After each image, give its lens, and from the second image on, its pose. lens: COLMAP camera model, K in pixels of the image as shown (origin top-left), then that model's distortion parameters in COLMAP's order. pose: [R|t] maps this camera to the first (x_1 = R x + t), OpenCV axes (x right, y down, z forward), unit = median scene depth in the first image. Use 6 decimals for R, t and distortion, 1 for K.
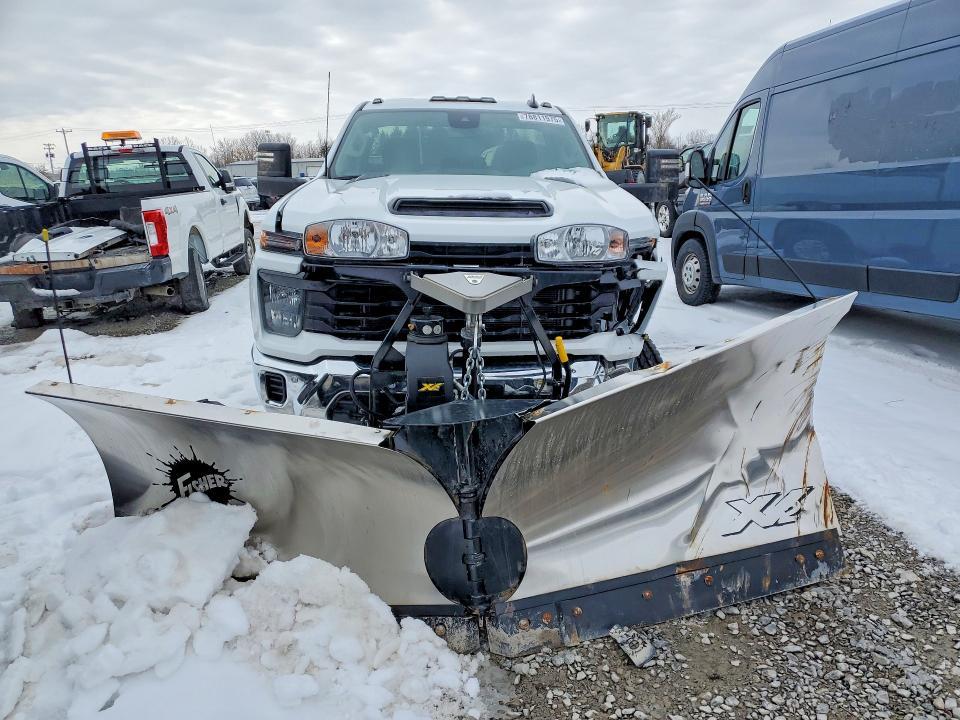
lens RADIAL K [[712.3, 0, 480.0], [0, 712.3, 360.0], [0, 0, 1]] dist [0.016329, 0.001942]
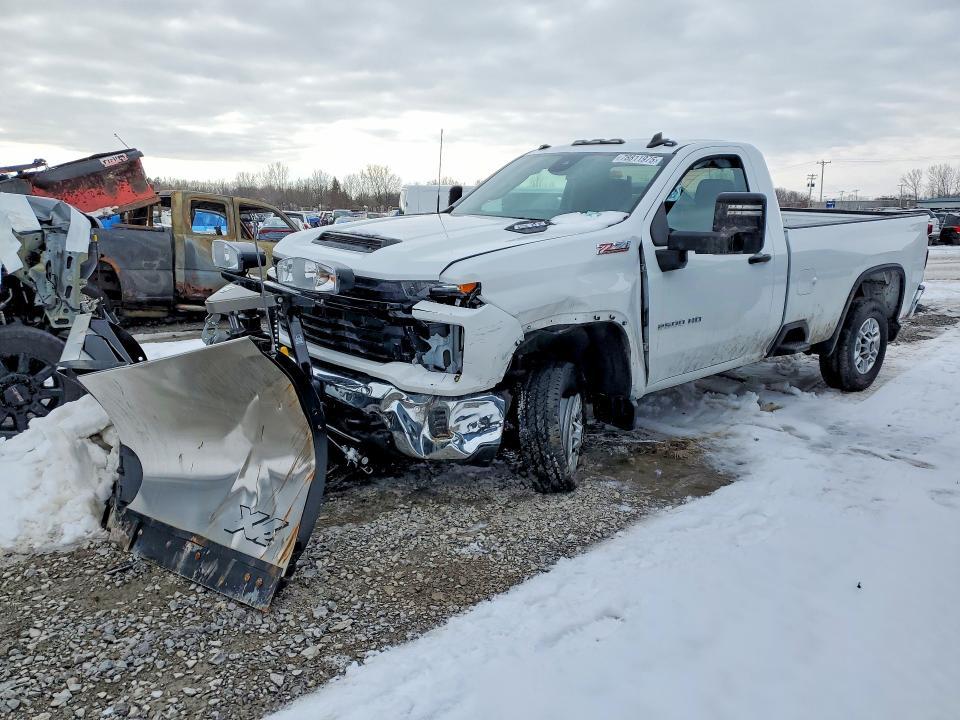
lens RADIAL K [[712.3, 0, 480.0], [0, 712.3, 360.0], [0, 0, 1]] dist [0.016329, 0.001942]
pose [[0.621007, 0.186368, -0.761326, 1.400600], [-0.215382, 0.974504, 0.062867, -0.181523], [0.753632, 0.124935, 0.645314, 0.517281]]
